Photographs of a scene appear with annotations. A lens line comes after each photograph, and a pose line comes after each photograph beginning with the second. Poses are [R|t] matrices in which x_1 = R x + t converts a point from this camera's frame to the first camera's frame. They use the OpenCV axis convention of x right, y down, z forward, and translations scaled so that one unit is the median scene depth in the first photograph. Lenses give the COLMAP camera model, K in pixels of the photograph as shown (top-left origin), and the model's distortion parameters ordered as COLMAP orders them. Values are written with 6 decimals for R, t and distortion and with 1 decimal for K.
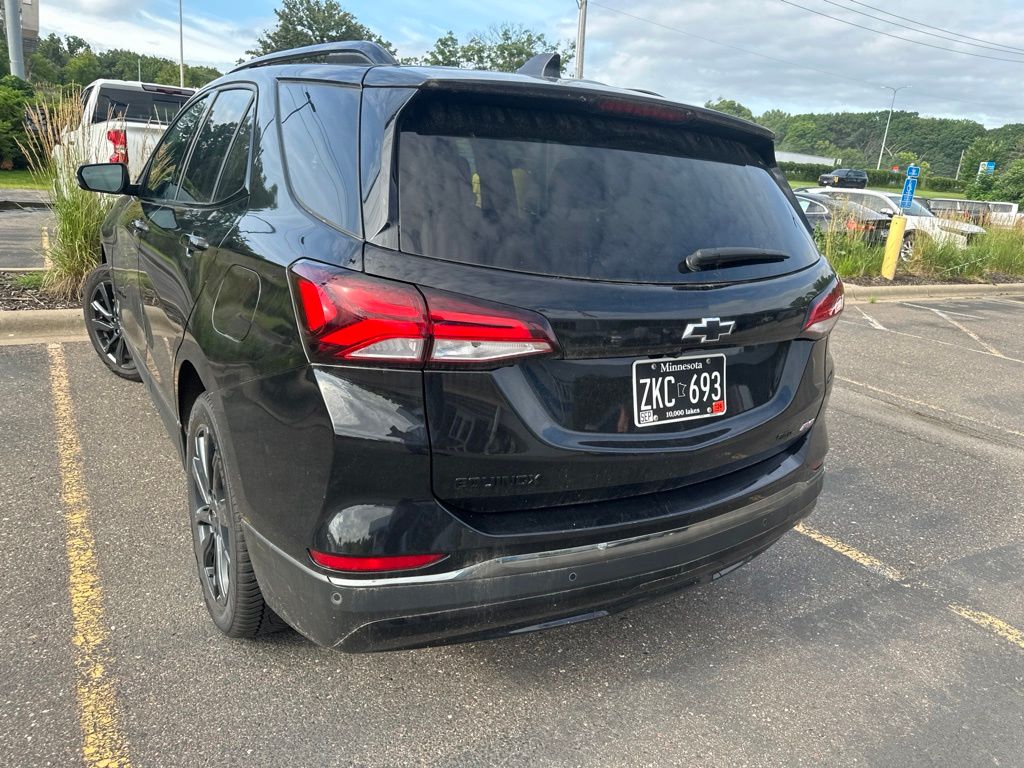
lens RADIAL K [[730.0, 0, 512.5], [0, 730.0, 389.3], [0, 0, 1]] dist [0.007153, -0.010338]
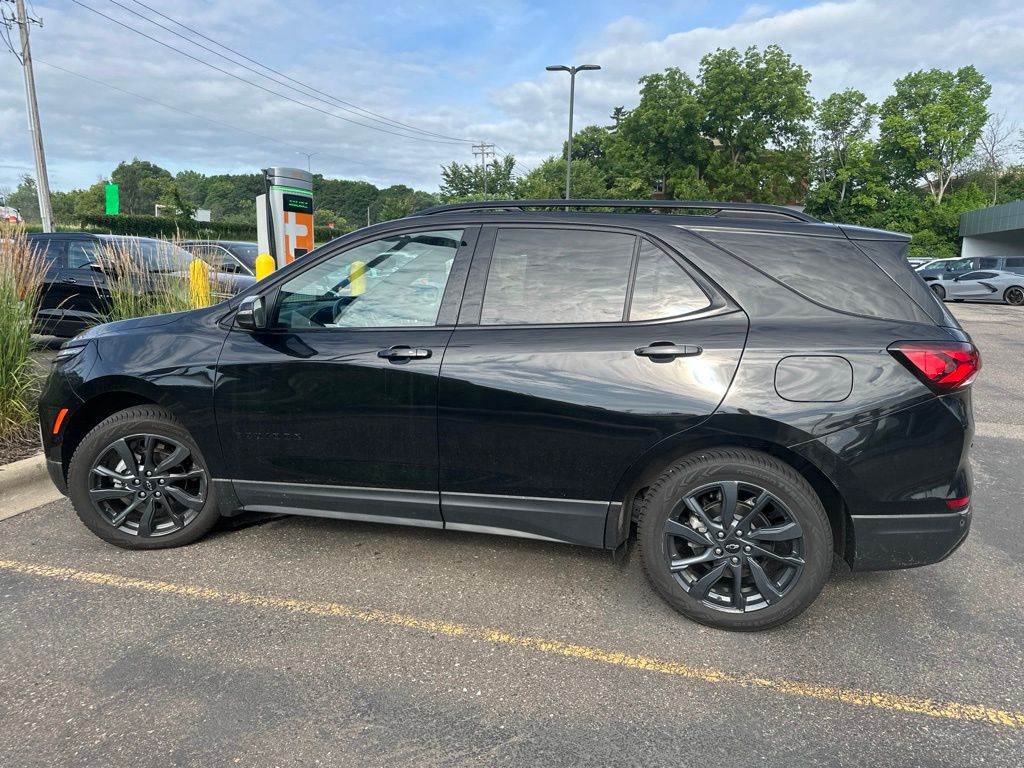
lens RADIAL K [[726.5, 0, 515.3], [0, 726.5, 391.8], [0, 0, 1]] dist [0.039265, -0.053047]
pose [[0.735839, -0.186849, 0.650867, -1.475186], [0.232492, 0.972461, 0.016327, -0.212389], [-0.635994, 0.139308, 0.759016, 0.202477]]
